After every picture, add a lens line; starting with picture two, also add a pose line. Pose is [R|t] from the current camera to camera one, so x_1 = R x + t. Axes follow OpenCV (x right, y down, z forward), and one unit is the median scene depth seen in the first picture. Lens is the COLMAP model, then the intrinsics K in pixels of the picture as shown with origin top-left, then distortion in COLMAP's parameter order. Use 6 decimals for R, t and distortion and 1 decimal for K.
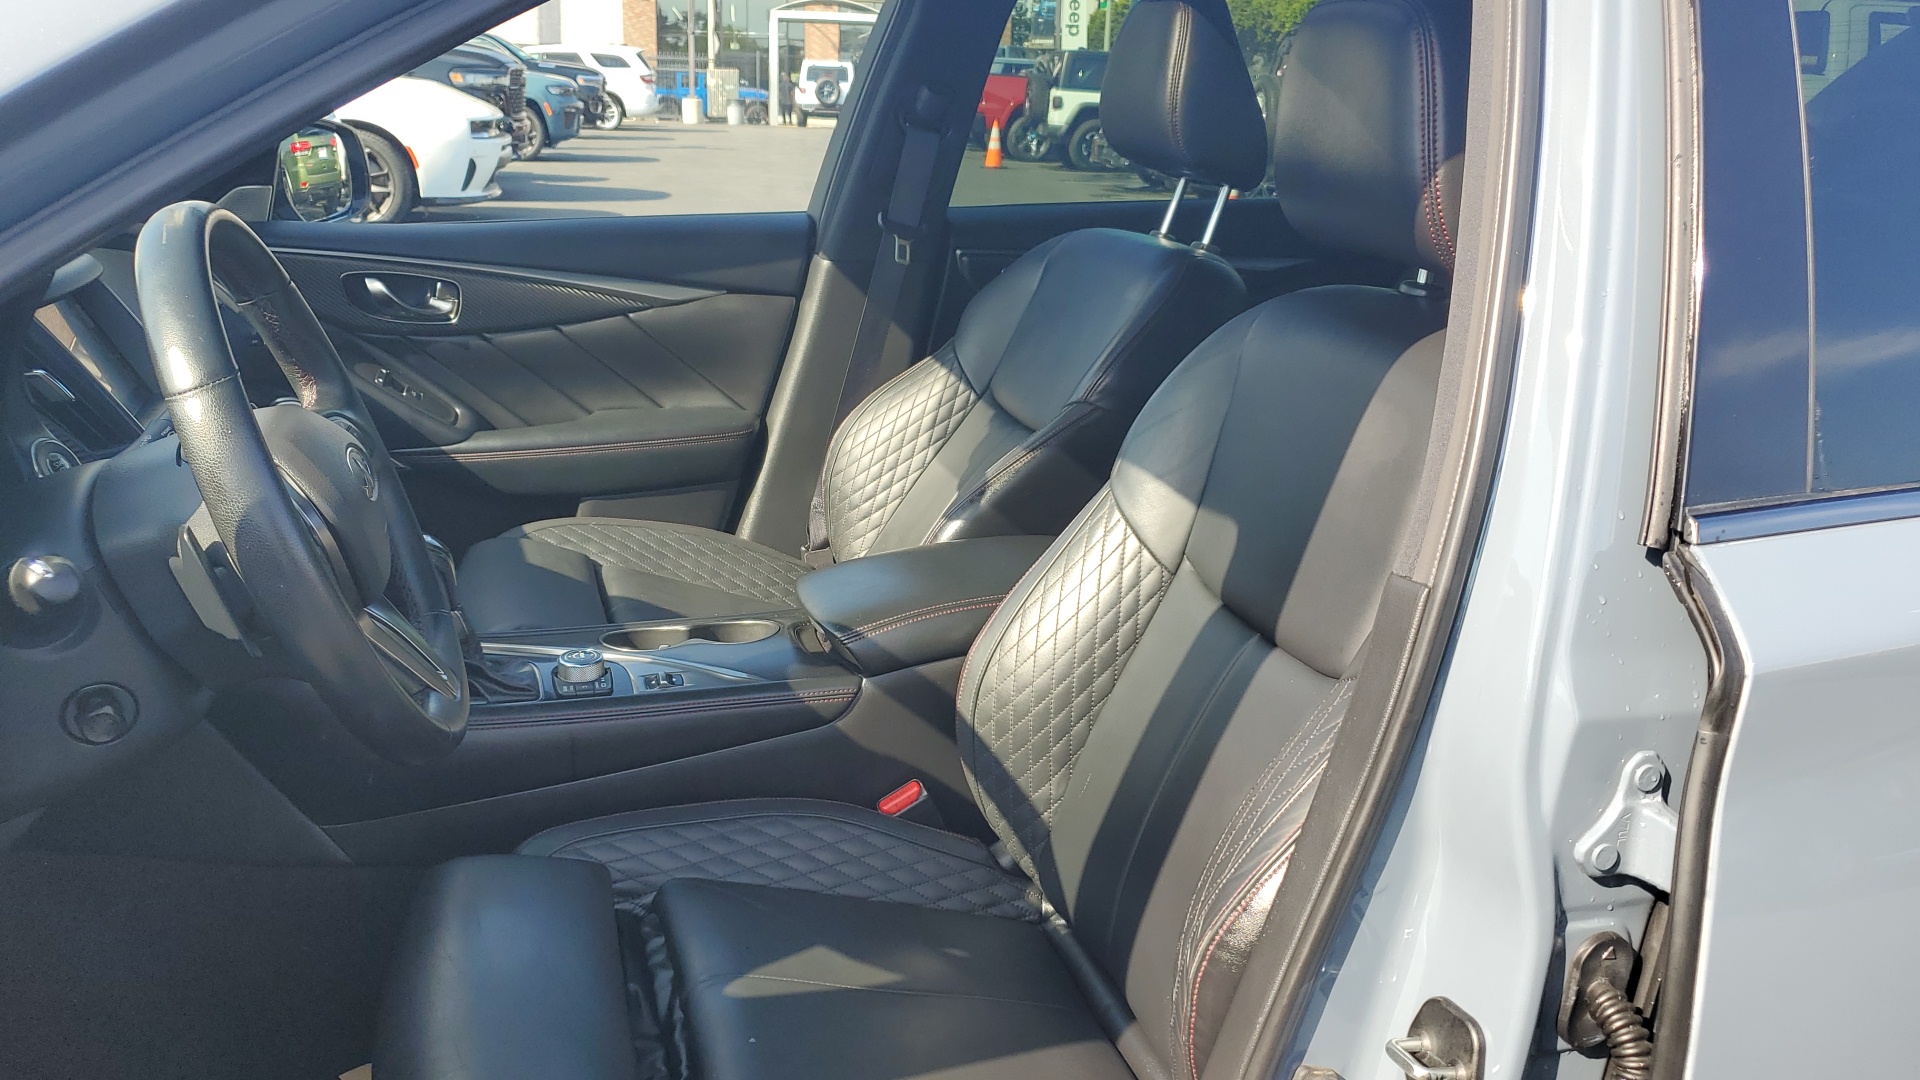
lens RADIAL K [[1534.6, 0, 969.7], [0, 1534.6, 538.7], [0, 0, 1]] dist [0.053606, -0.076702]
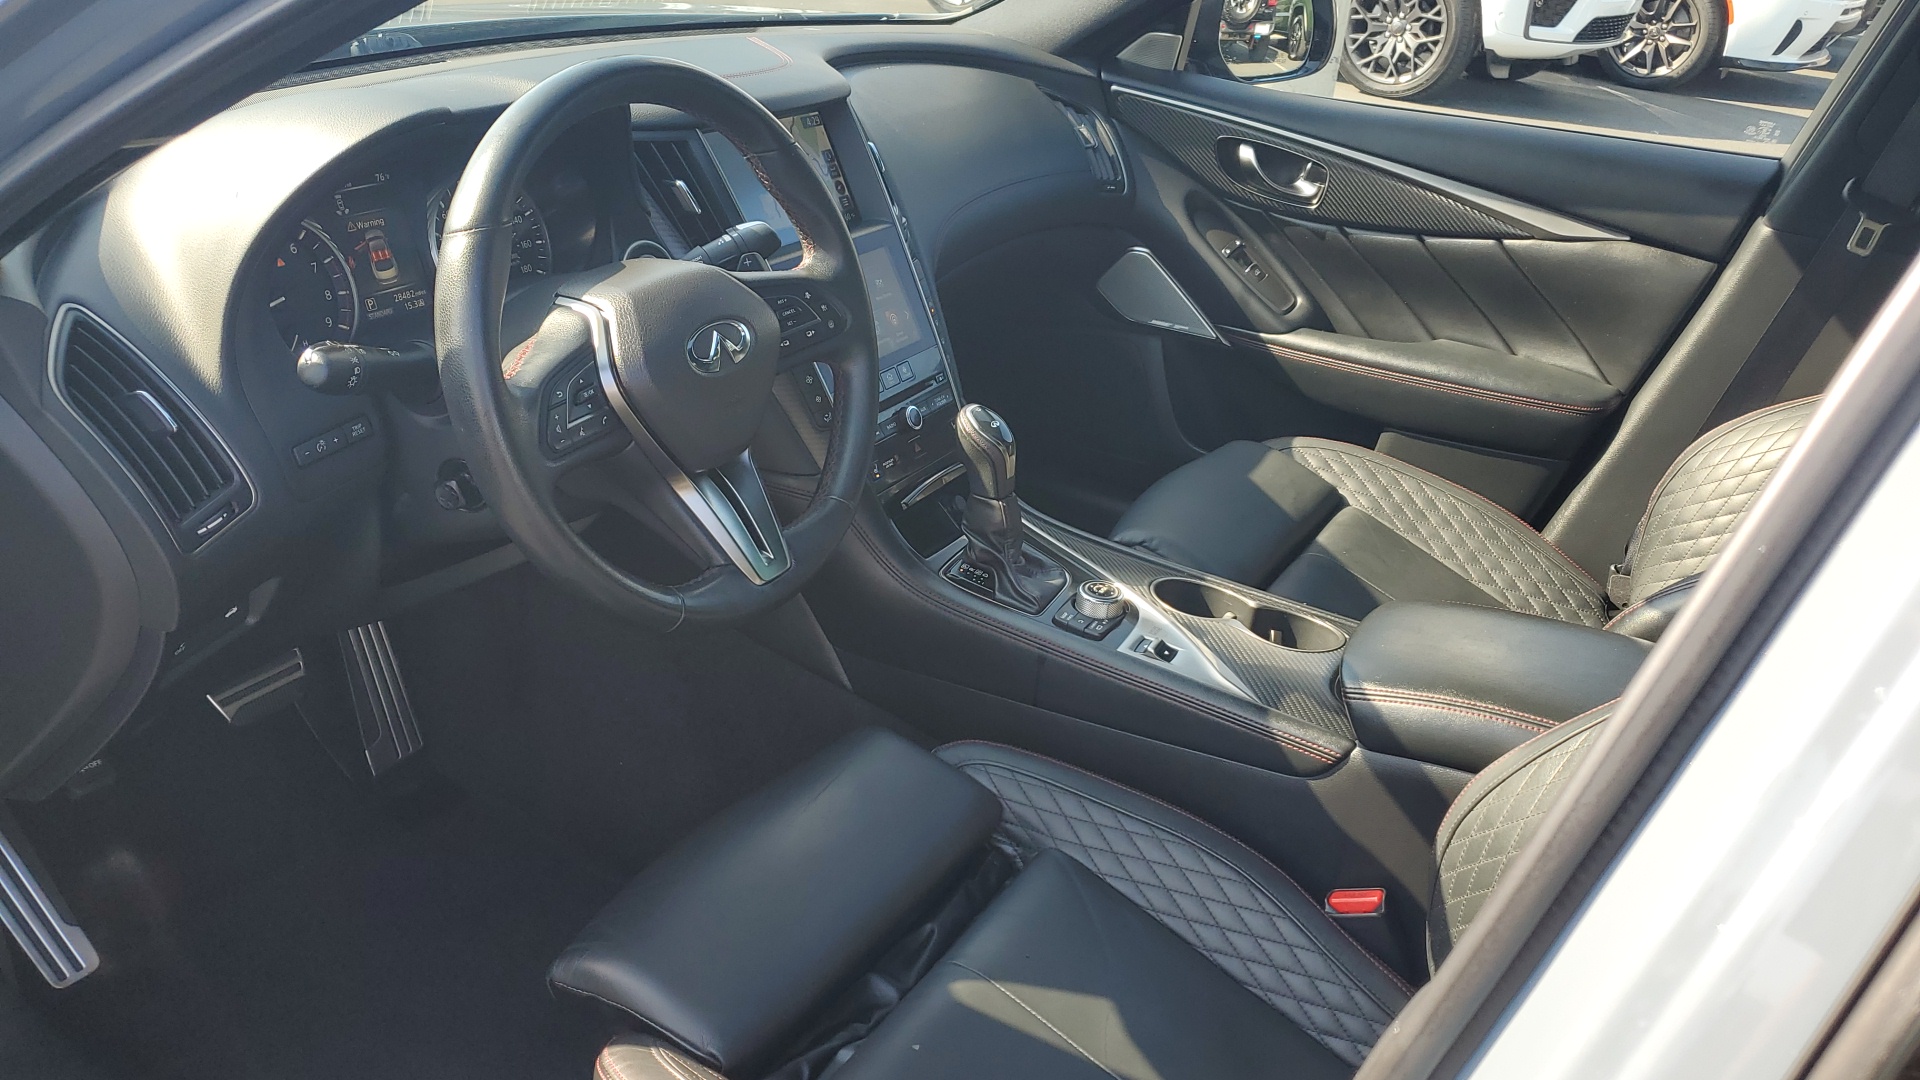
lens RADIAL K [[1534.6, 0, 945.0], [0, 1534.6, 523.8], [0, 0, 1]] dist [0.053606, -0.076702]
pose [[0.660310, 0.343435, -0.667865, 0.204516], [-0.280970, 0.937698, 0.204399, -0.087130], [0.696453, 0.052683, 0.715666, 0.180954]]
